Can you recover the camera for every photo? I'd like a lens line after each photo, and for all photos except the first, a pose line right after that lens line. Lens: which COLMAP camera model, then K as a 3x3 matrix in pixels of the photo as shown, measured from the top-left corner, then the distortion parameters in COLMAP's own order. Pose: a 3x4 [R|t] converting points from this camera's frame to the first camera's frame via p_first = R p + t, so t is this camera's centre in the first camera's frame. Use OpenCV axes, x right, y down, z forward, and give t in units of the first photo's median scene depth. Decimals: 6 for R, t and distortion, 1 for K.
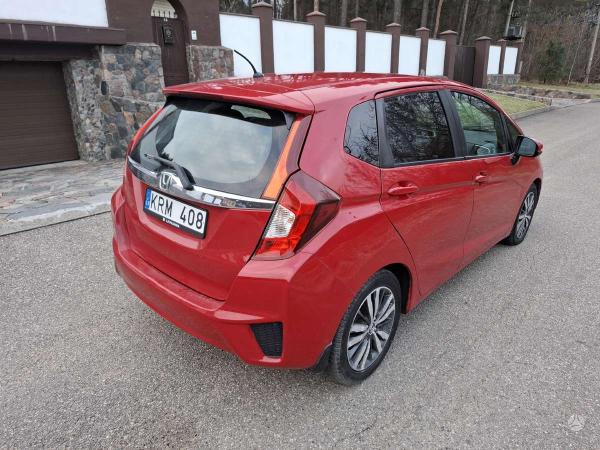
lens RADIAL K [[440.7, 0, 300.0], [0, 440.7, 225.0], [0, 0, 1]] dist [0.001580, -0.002814]
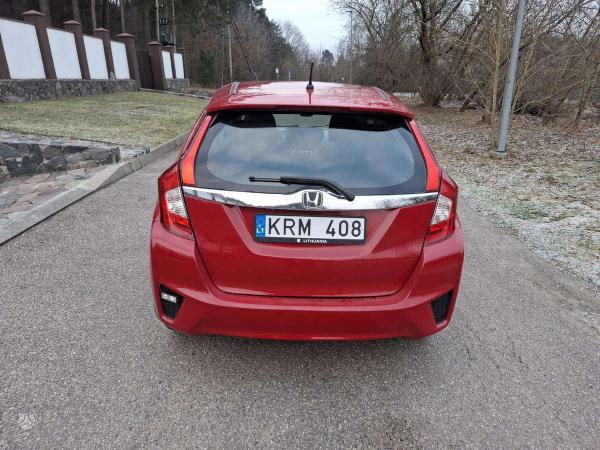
lens RADIAL K [[440.7, 0, 300.0], [0, 440.7, 225.0], [0, 0, 1]] dist [0.001580, -0.002814]
pose [[0.687972, -0.220462, 0.691442, -0.958221], [0.222539, 0.970930, 0.088153, -0.128714], [-0.690776, 0.093226, 0.717034, 0.321180]]
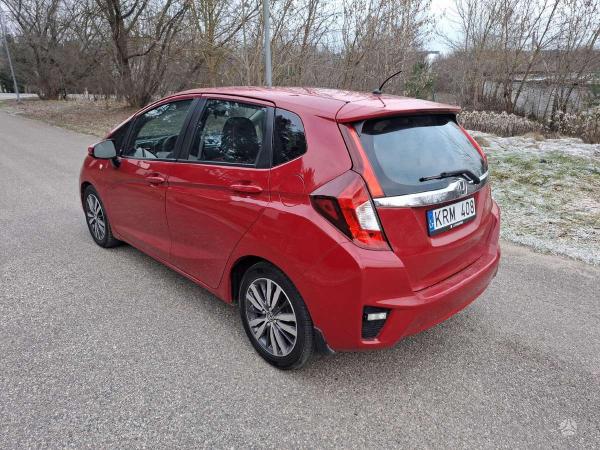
lens RADIAL K [[440.7, 0, 300.0], [0, 440.7, 225.0], [0, 0, 1]] dist [0.001580, -0.002814]
pose [[0.059188, -0.311854, 0.948285, -1.357809], [0.339097, 0.899744, 0.274726, -0.439732], [-0.938888, 0.305300, 0.159003, 1.183368]]
